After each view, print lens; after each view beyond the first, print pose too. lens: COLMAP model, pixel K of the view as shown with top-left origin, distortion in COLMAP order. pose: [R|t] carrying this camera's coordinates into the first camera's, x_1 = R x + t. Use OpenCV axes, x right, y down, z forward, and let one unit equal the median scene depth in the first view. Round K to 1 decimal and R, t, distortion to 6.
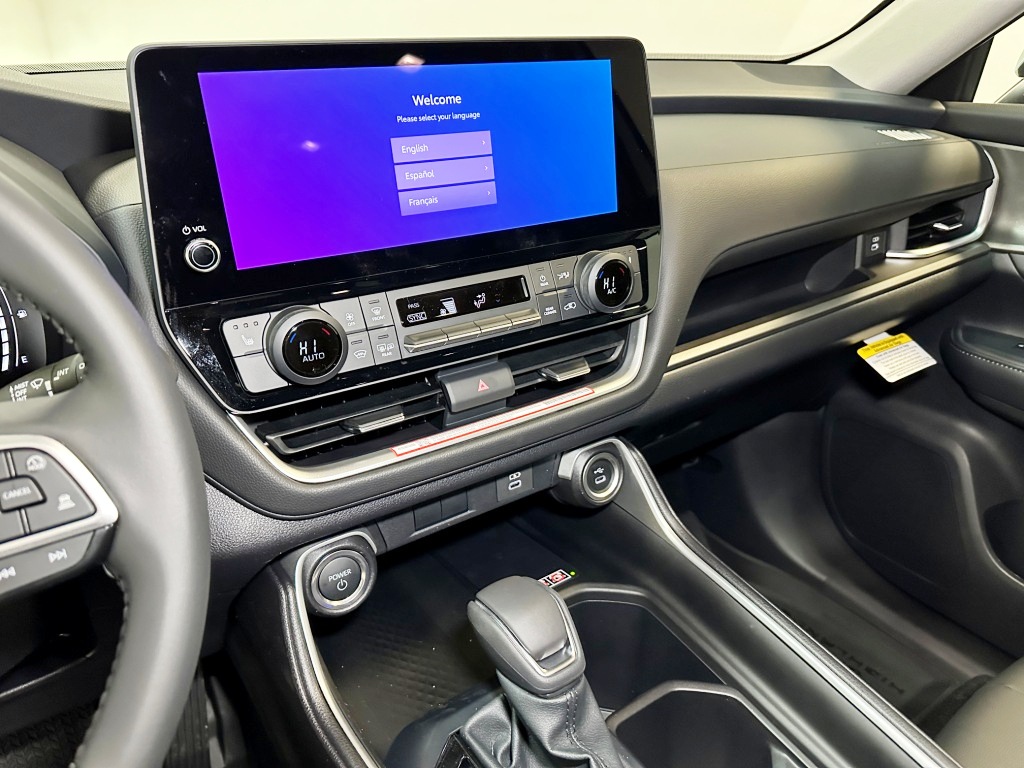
lens RADIAL K [[718.5, 0, 512.0], [0, 718.5, 384.0], [0, 0, 1]] dist [0.126157, -0.207229]
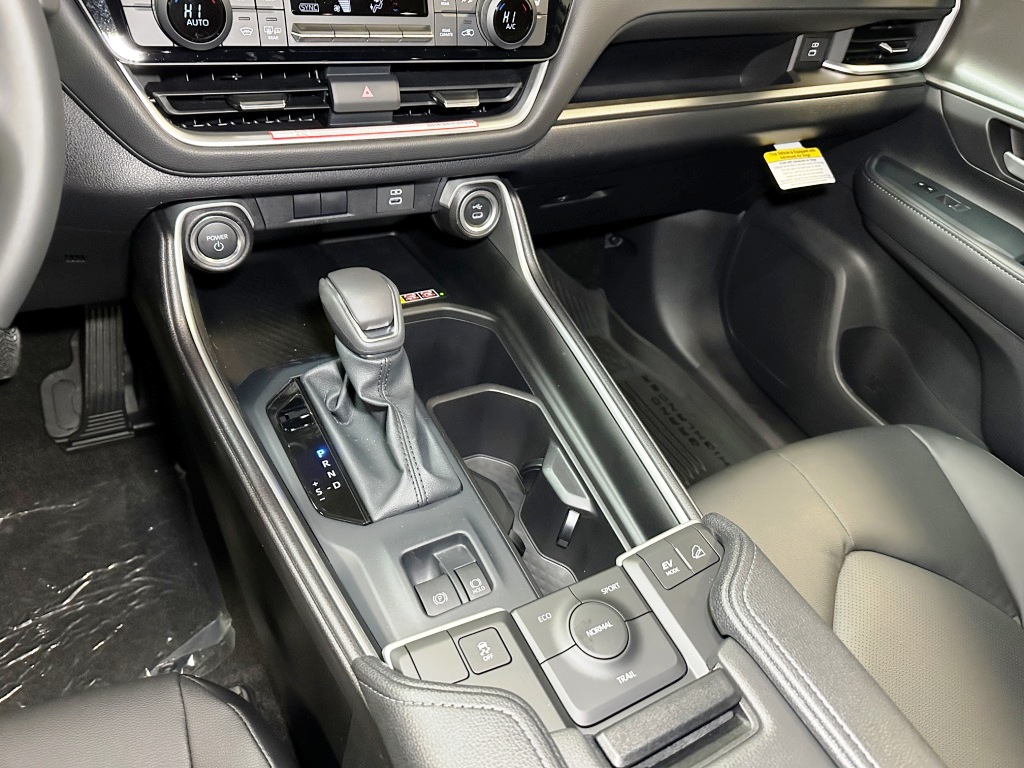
lens RADIAL K [[722.2, 0, 512.0], [0, 722.2, 384.0], [0, 0, 1]] dist [0.063538, -0.099473]
pose [[0.979800, 0.189667, 0.063386, 0.155057], [-0.199953, 0.934231, 0.295348, 0.037103], [-0.003199, -0.302057, 0.953285, -0.137374]]
